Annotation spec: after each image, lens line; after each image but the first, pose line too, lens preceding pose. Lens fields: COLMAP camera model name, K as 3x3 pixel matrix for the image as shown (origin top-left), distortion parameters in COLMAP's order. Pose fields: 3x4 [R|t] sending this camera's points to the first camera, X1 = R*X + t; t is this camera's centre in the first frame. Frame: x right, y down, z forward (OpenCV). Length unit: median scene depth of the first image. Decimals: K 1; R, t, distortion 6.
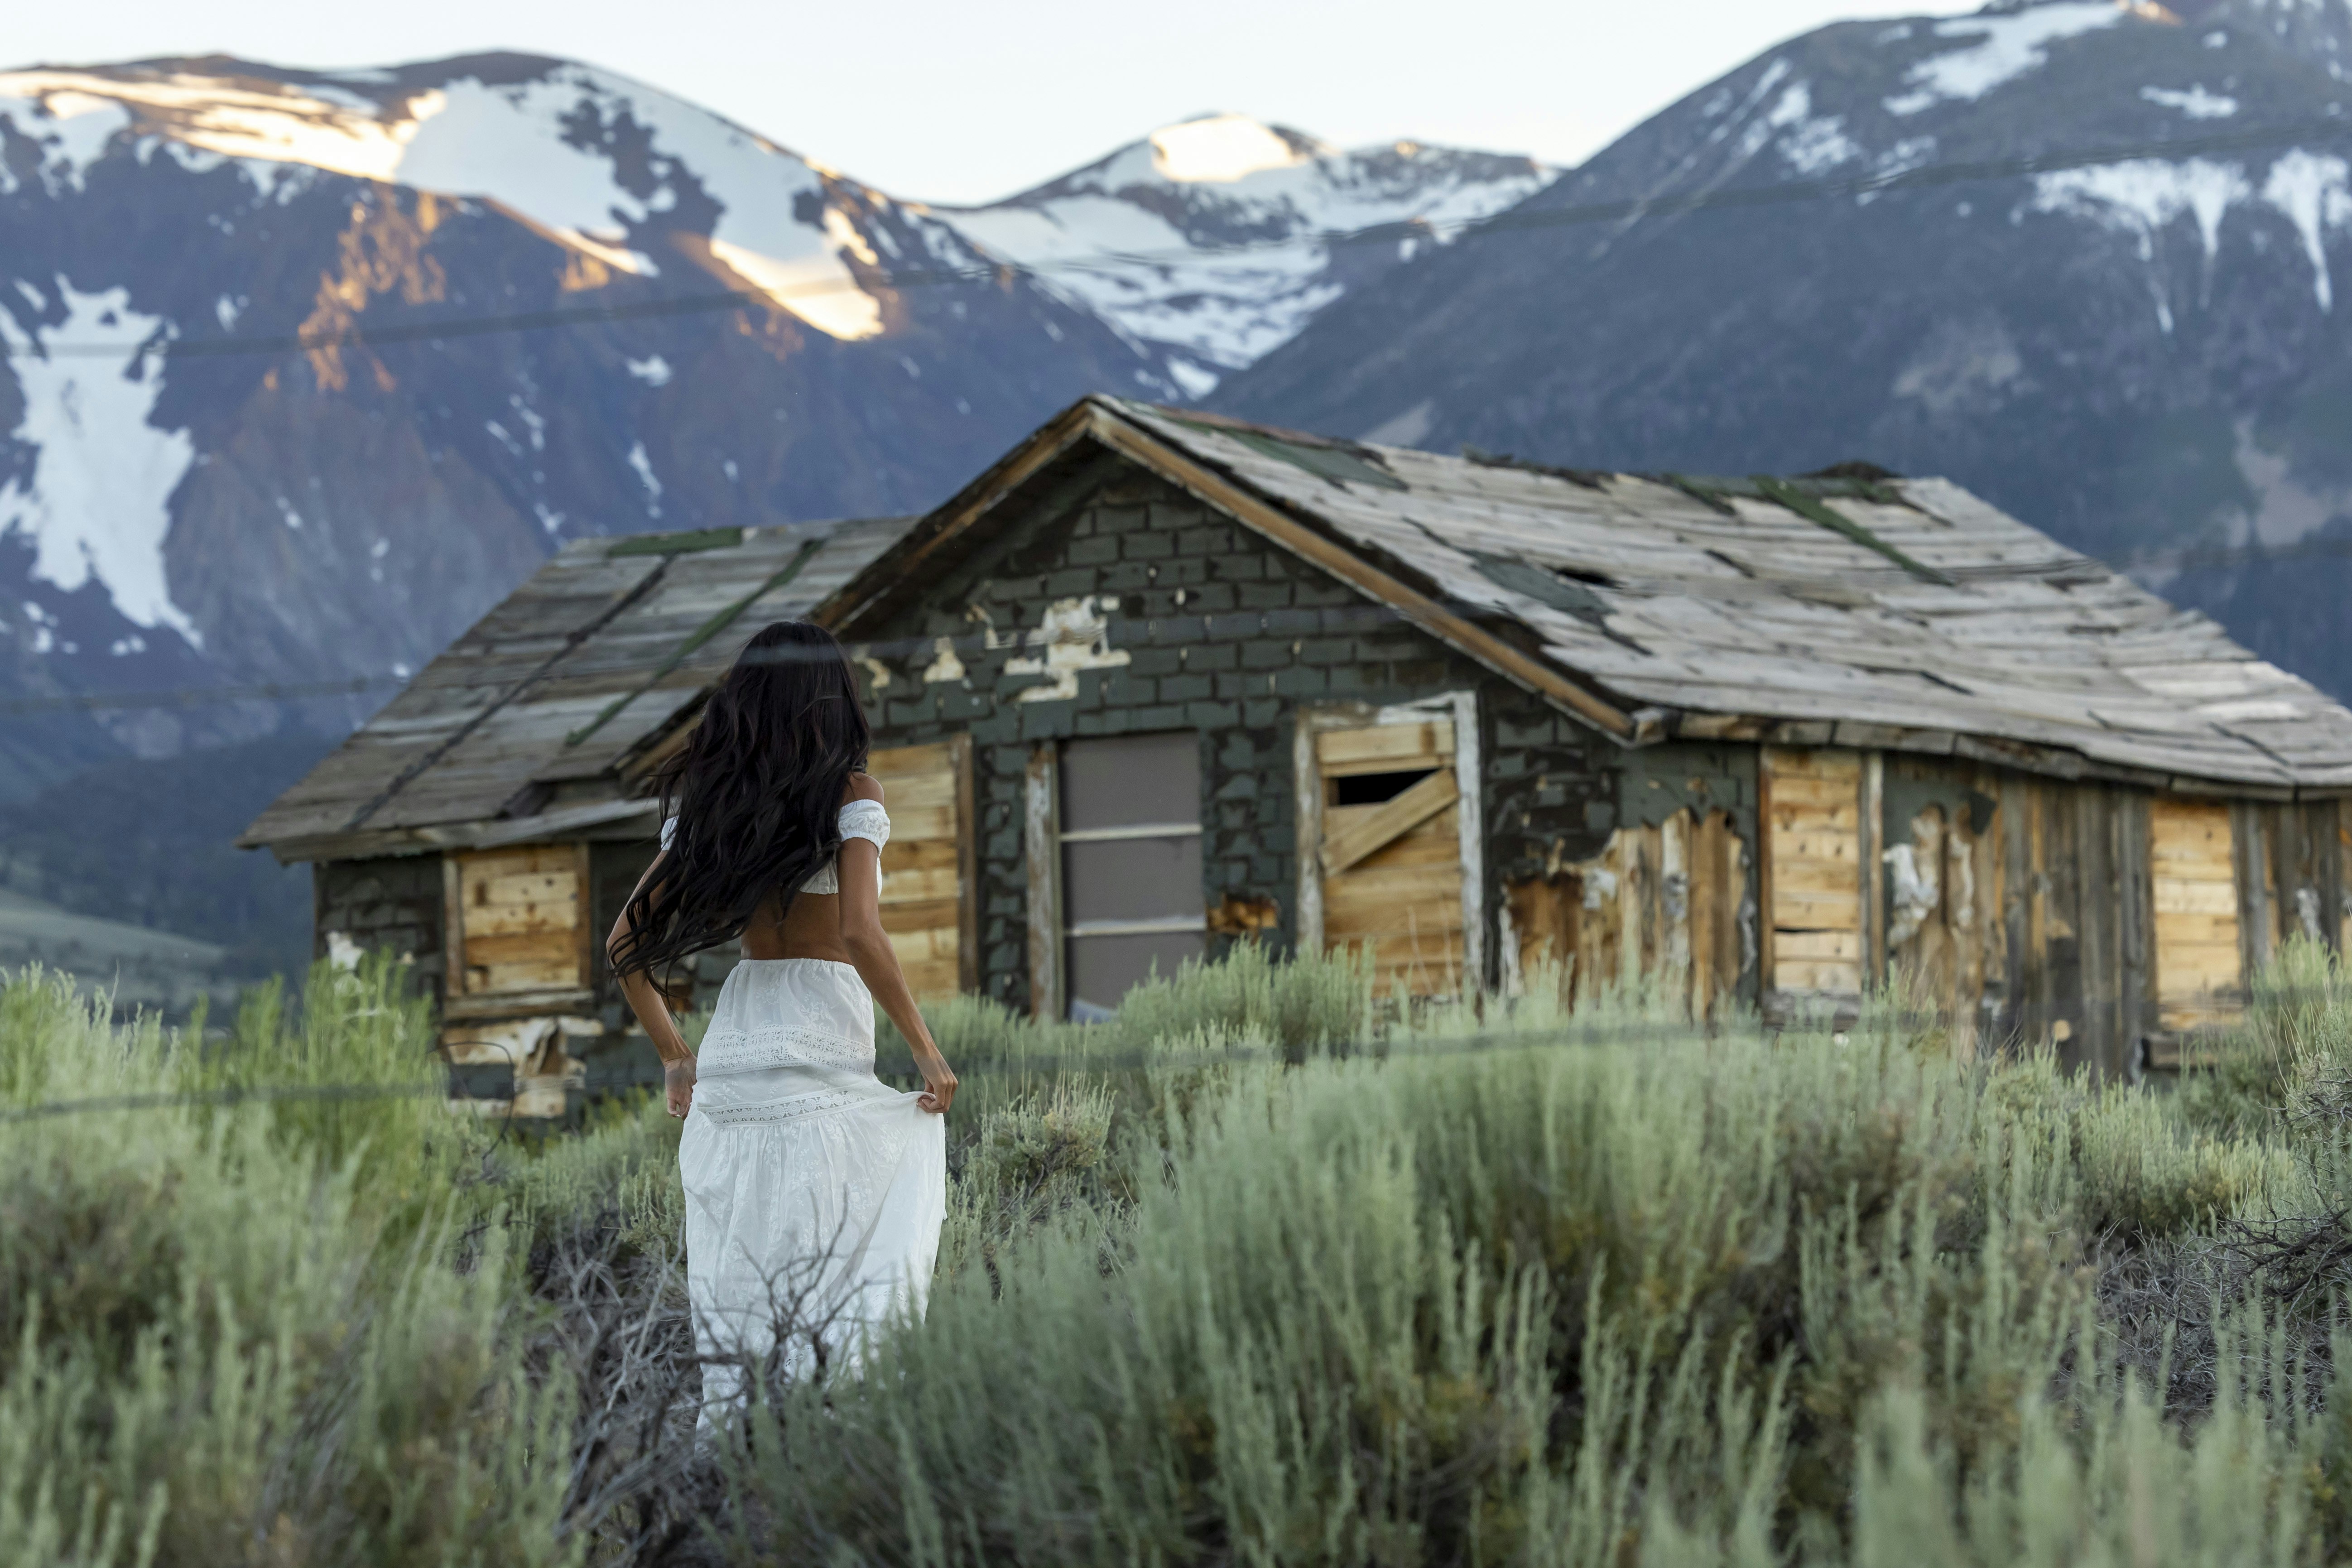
lens RADIAL K [[7317.2, 0, 1075.5], [0, 7317.2, 707.4], [0, 0, 1]] dist [-0.019273, 0.385268]
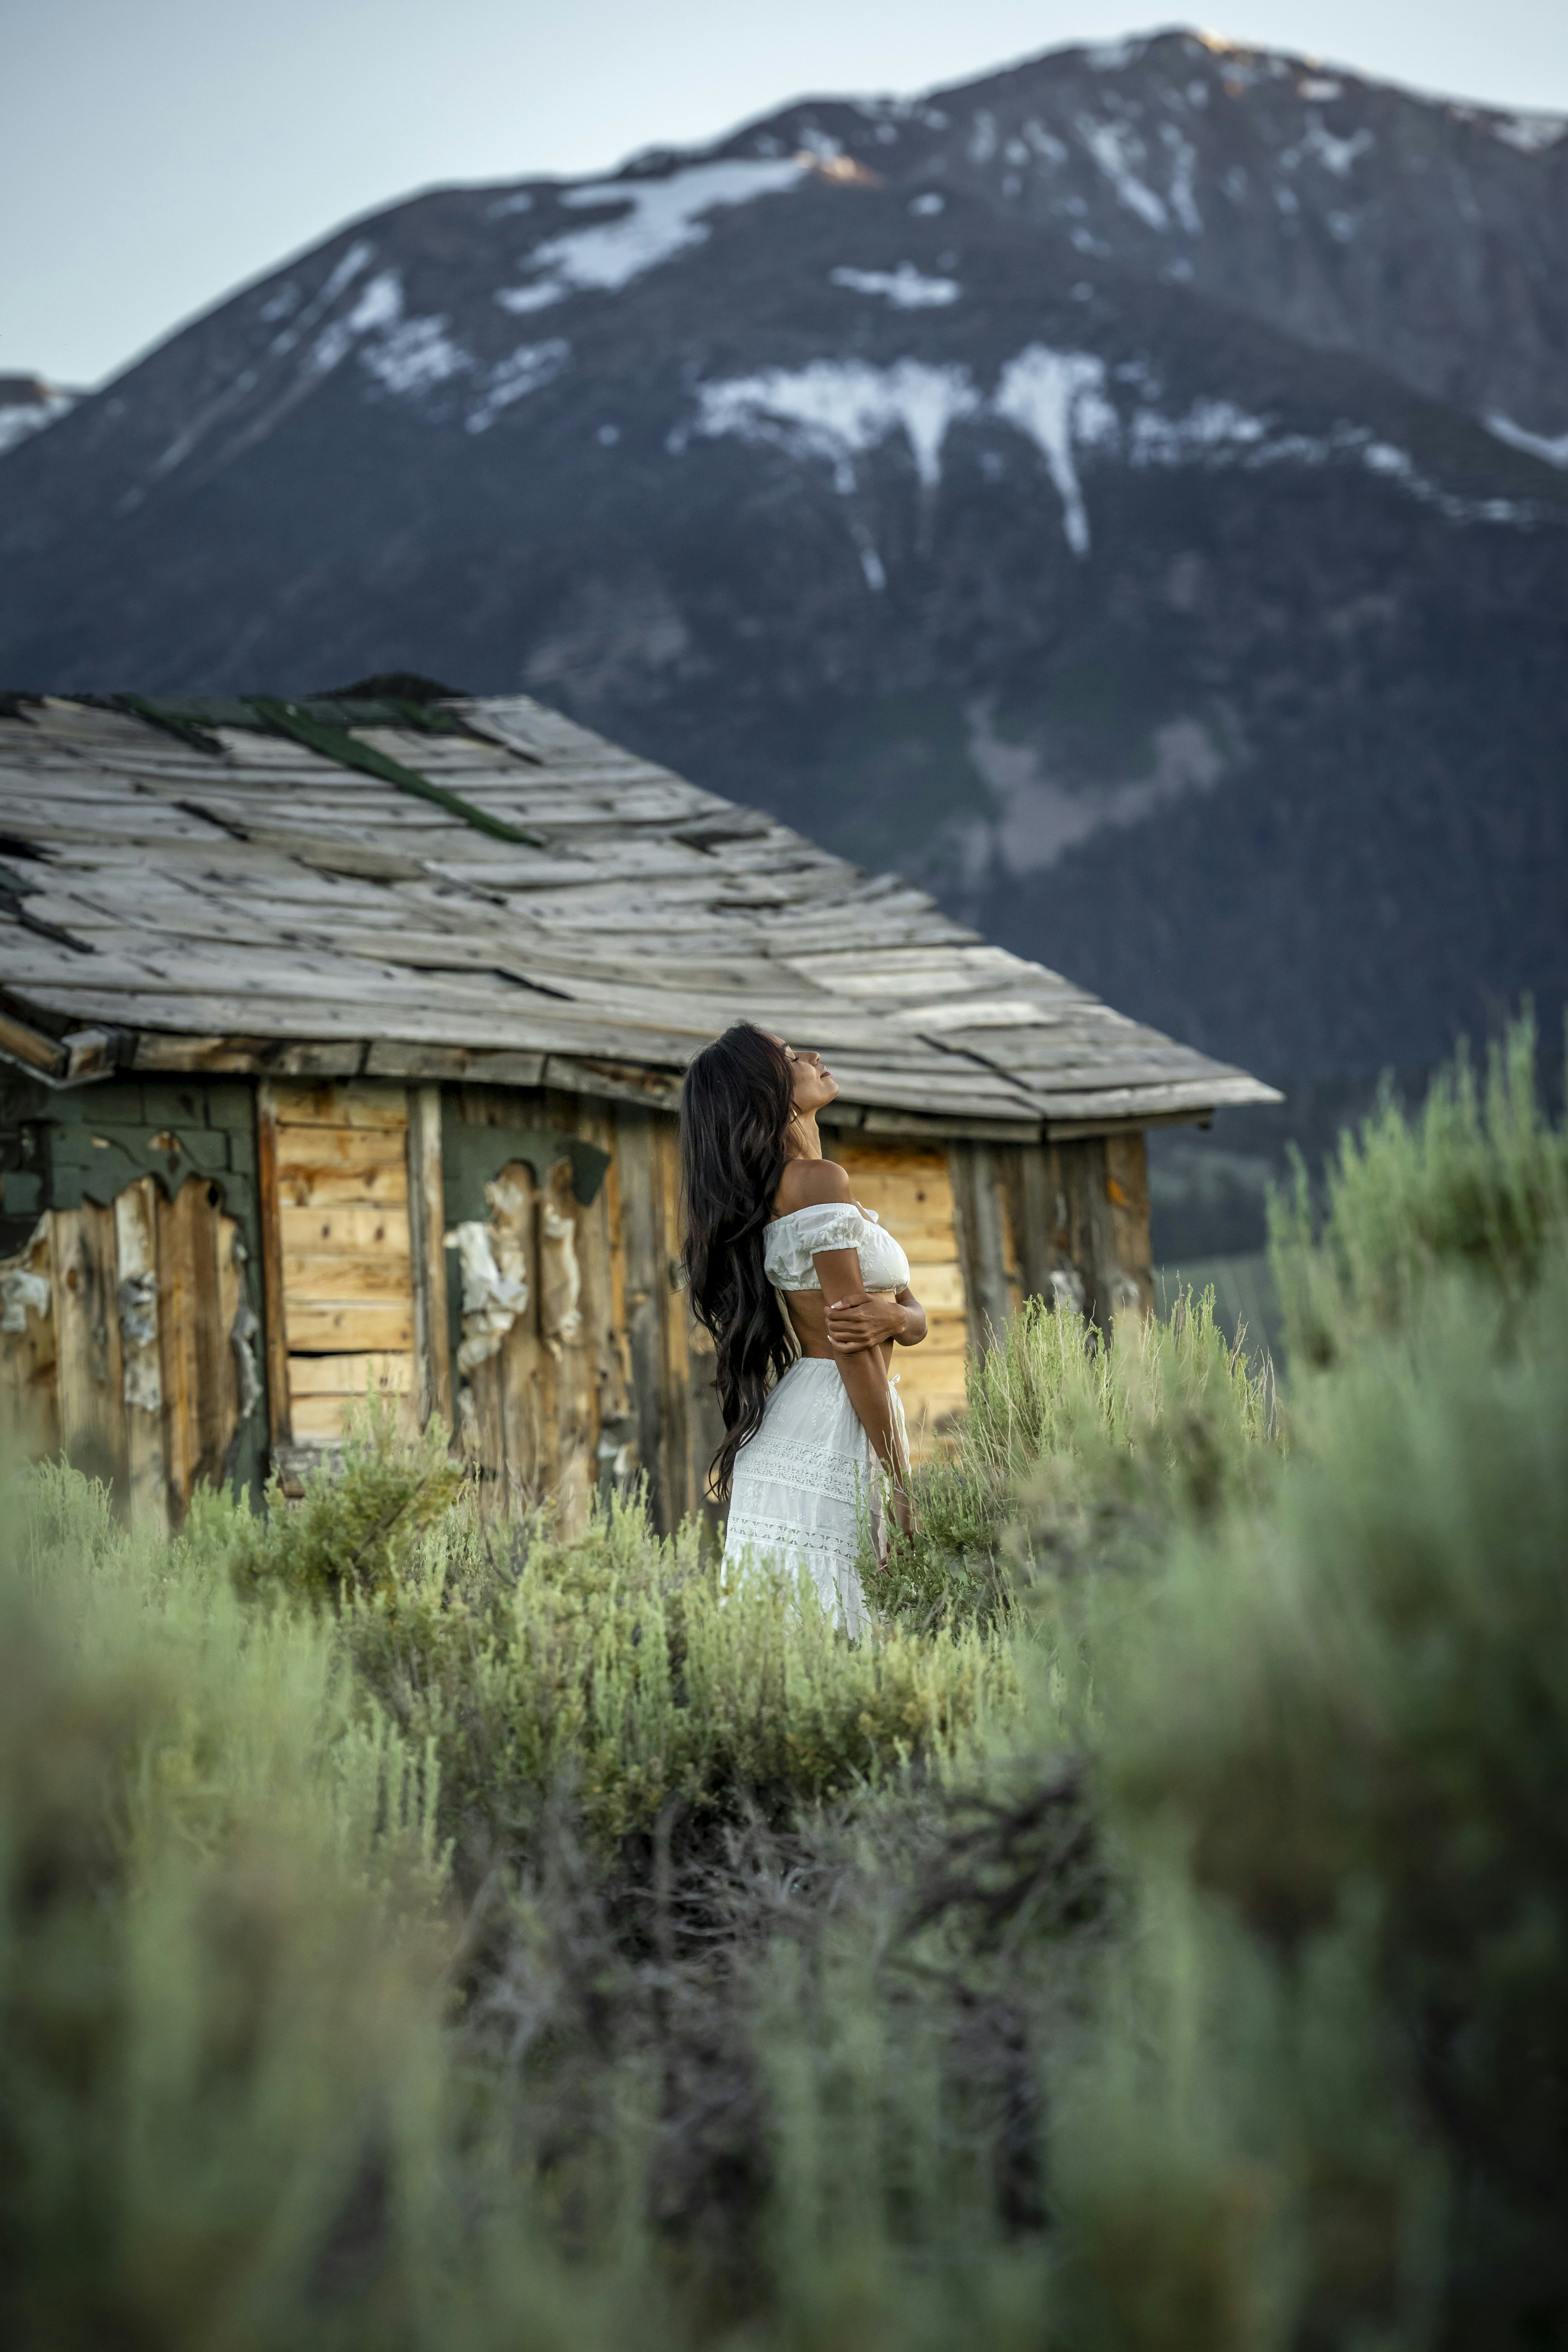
lens RADIAL K [[9211.8, 0, 678.6], [0, 9211.8, 1178.7], [0, 0, 1]] dist [0.064521, -1.595172]
pose [[0.991901, -0.033589, 0.122488, 0.026670], [0.033018, 0.999432, 0.006684, 0.009480], [-0.122643, -0.002586, 0.992447, 0.145408]]
